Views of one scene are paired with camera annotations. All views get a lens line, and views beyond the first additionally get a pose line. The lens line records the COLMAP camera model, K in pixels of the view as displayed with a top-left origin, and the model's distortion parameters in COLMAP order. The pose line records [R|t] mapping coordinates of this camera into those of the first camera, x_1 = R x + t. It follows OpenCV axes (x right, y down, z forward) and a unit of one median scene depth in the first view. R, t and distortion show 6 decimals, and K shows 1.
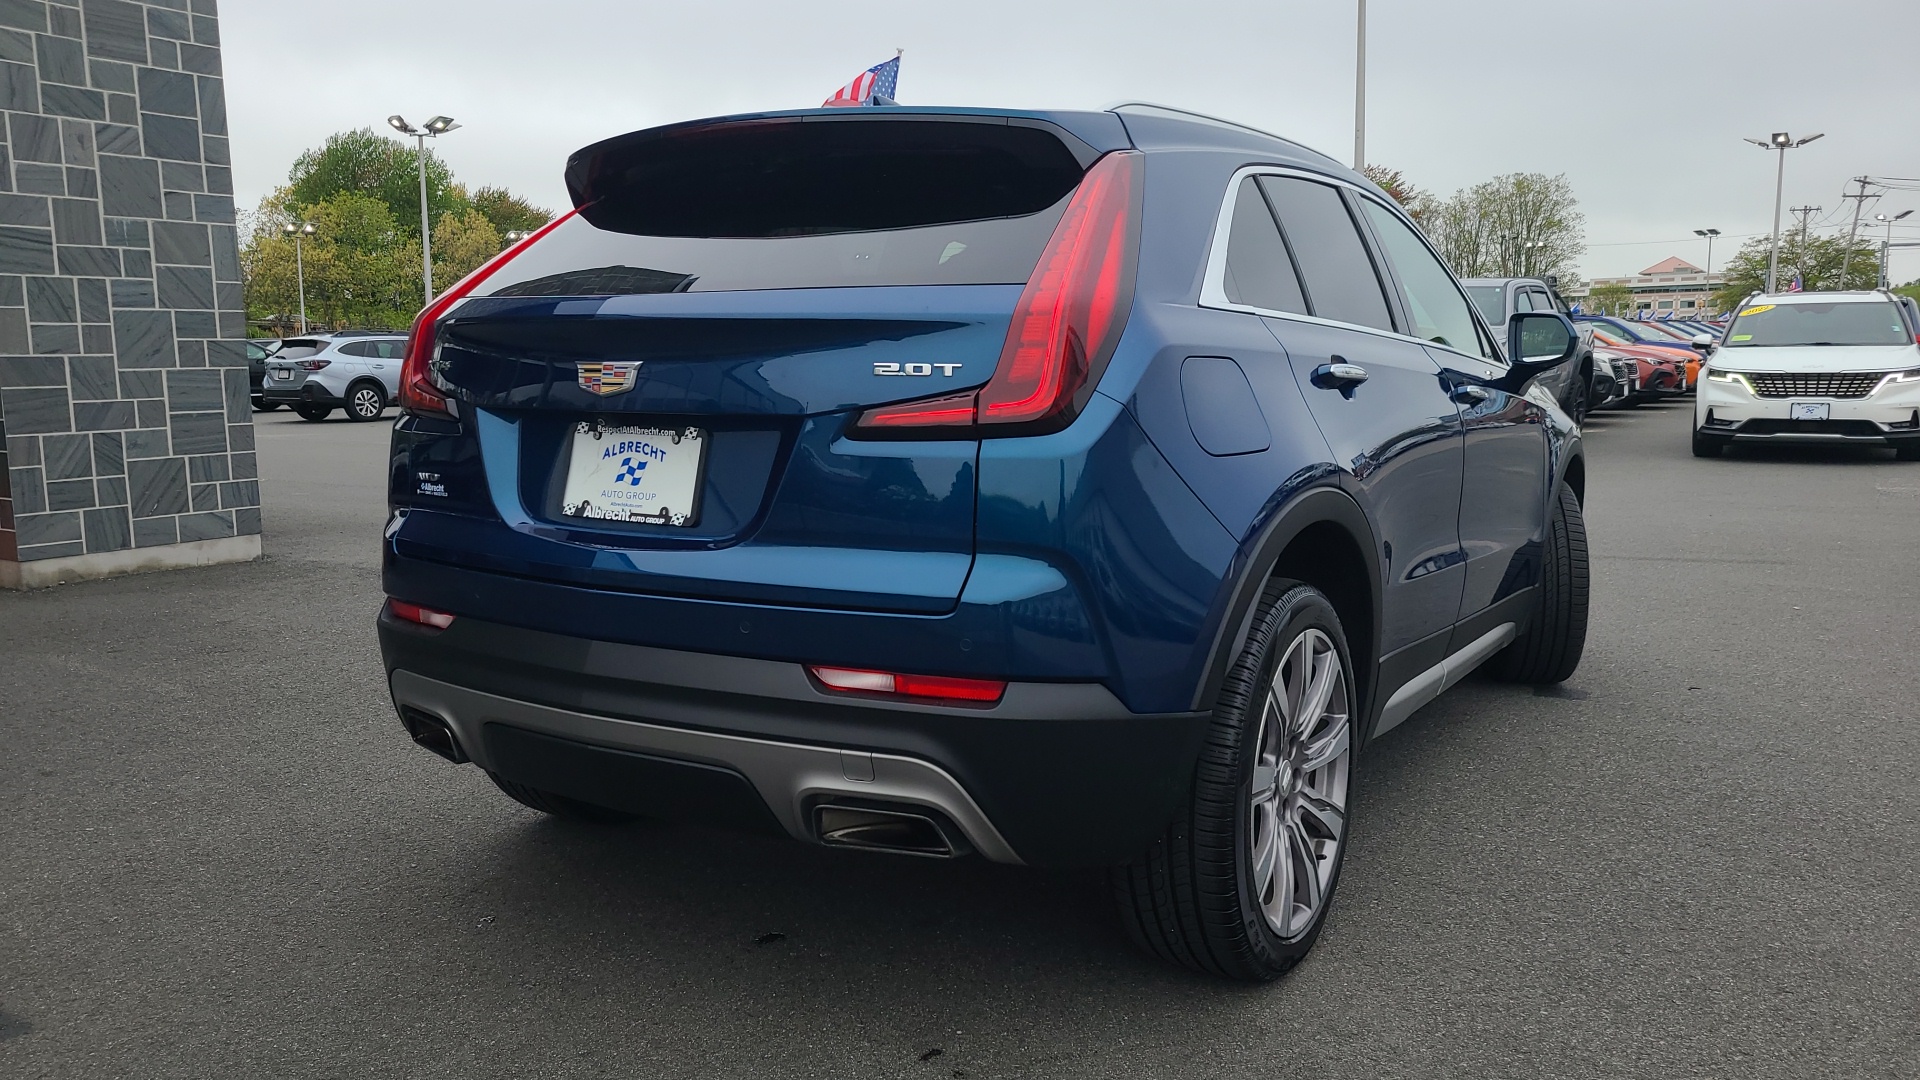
lens RADIAL K [[1443.8, 0, 952.9], [0, 1443.8, 546.0], [0, 0, 1]] dist [0.053411, -0.007493]
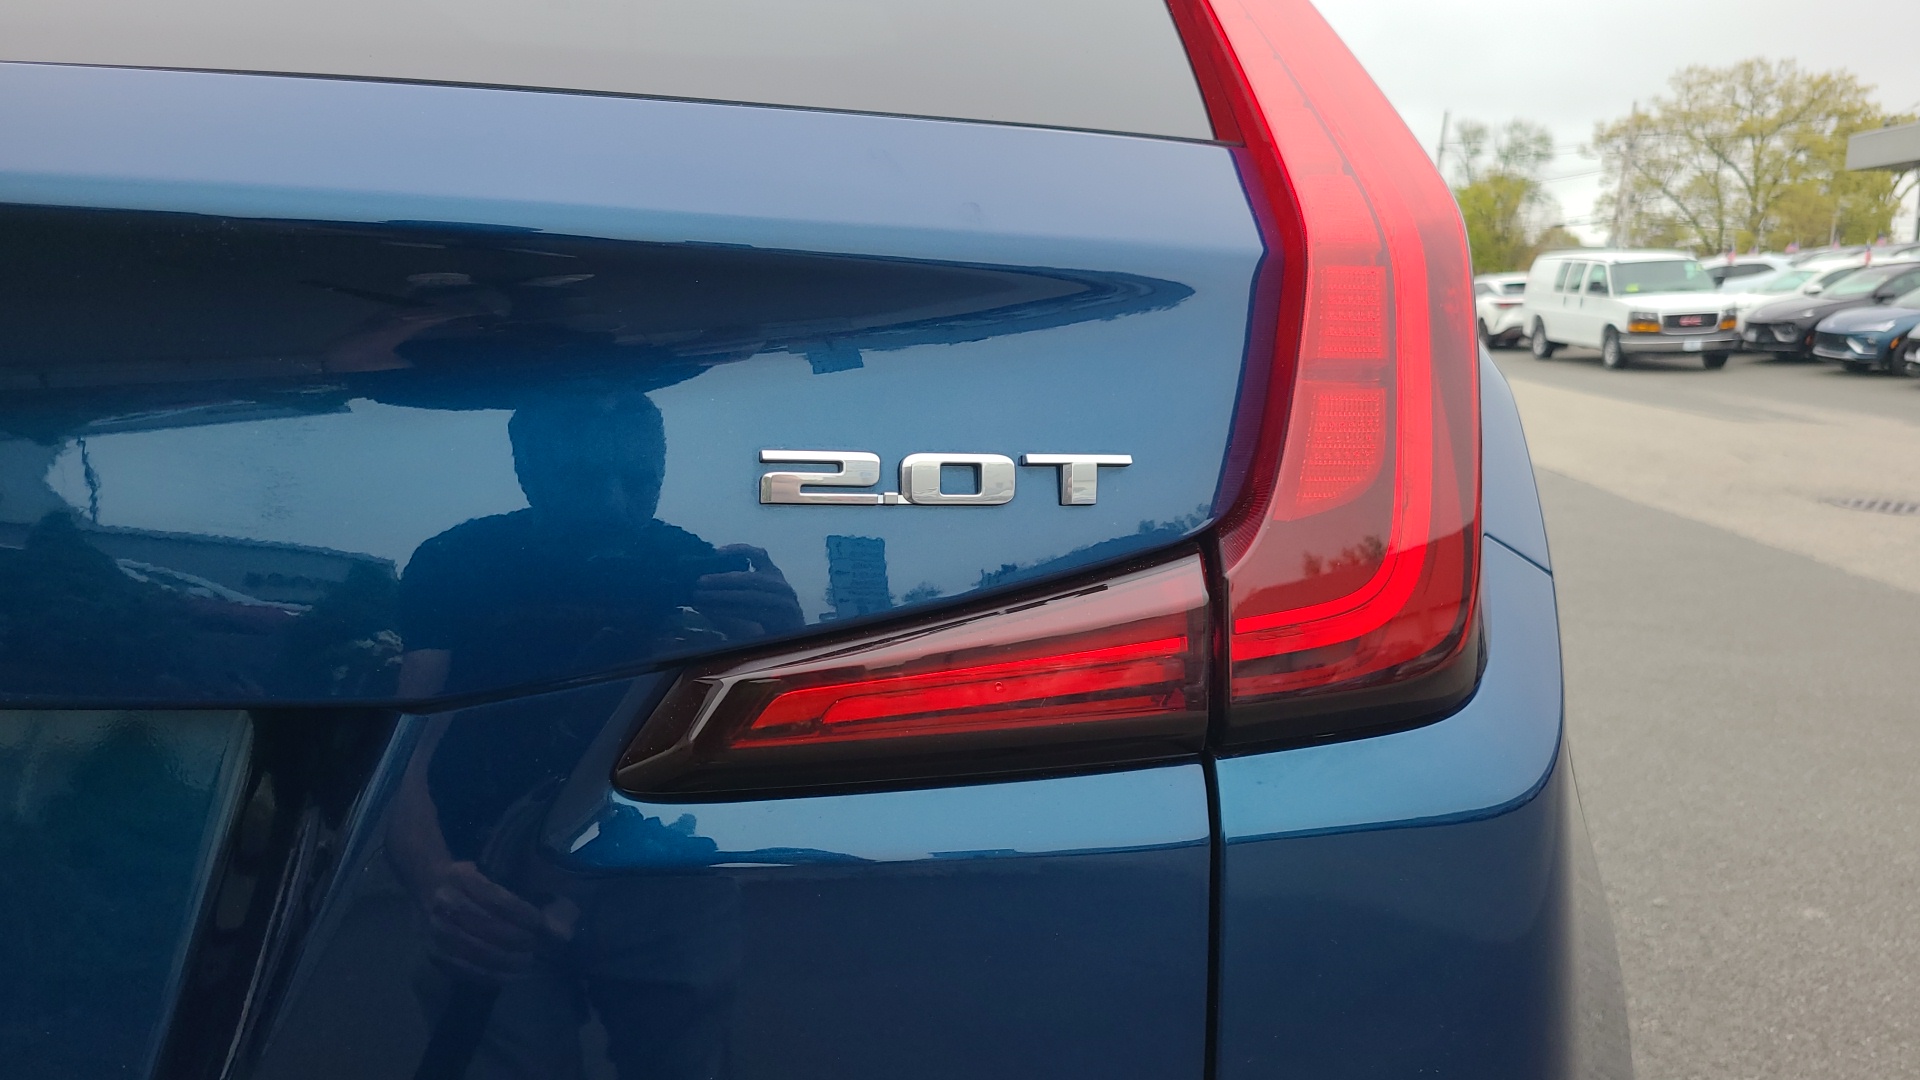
lens RADIAL K [[1443.7, 0, 955.8], [0, 1443.7, 538.5], [0, 0, 1]] dist [0.016387, -0.002875]
pose [[0.876243, -0.047832, 0.479489, -0.117223], [0.032985, 0.998681, 0.039346, -0.106205], [-0.480739, -0.018661, 0.876665, 0.701223]]
